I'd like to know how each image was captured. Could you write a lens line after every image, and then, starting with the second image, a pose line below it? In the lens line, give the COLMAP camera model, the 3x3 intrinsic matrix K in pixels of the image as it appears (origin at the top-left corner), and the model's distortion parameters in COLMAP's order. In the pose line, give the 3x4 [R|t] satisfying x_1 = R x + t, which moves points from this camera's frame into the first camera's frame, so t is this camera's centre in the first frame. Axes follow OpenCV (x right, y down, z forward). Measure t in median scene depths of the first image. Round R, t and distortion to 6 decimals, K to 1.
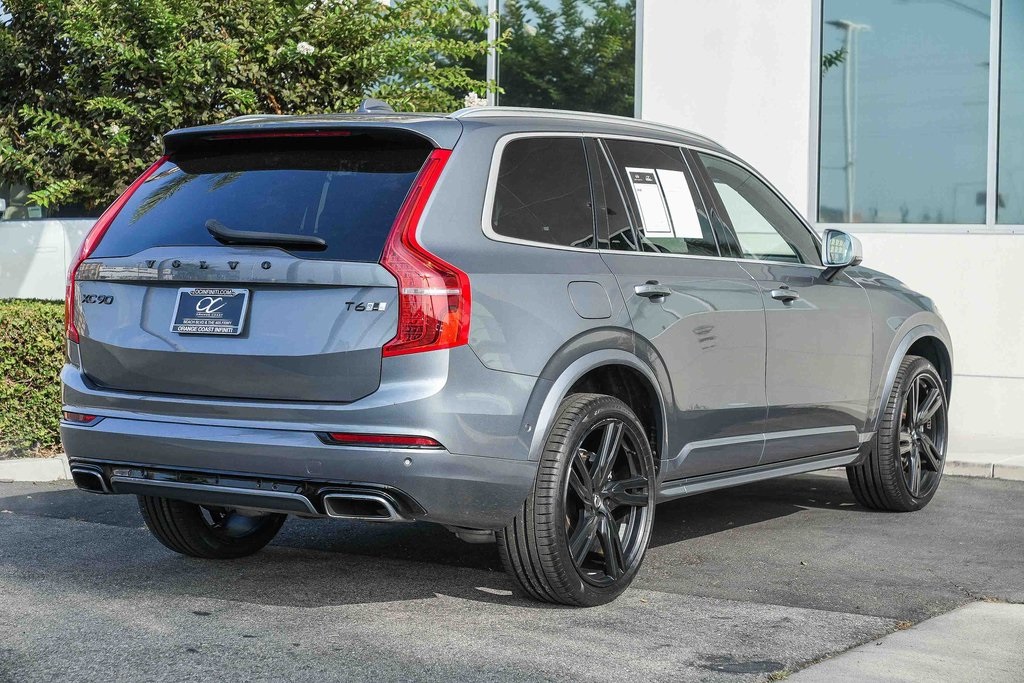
lens RADIAL K [[2061.3, 0, 512.0], [0, 2061.3, 341.5], [0, 0, 1]] dist [-0.029212, -0.159350]
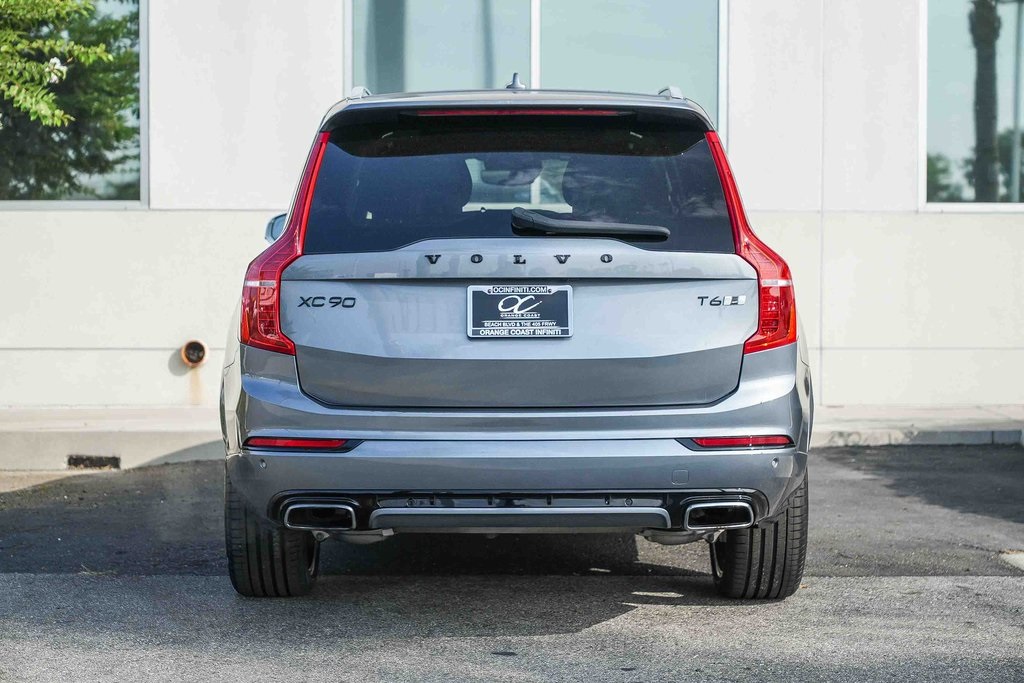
lens RADIAL K [[2061.3, 0, 512.0], [0, 2061.3, 341.5], [0, 0, 1]] dist [-0.029212, -0.159350]
pose [[0.828656, -0.043043, 0.558101, -0.386319], [0.034351, 0.999070, 0.026048, -0.014987], [-0.558704, -0.002413, 0.829364, 0.161178]]
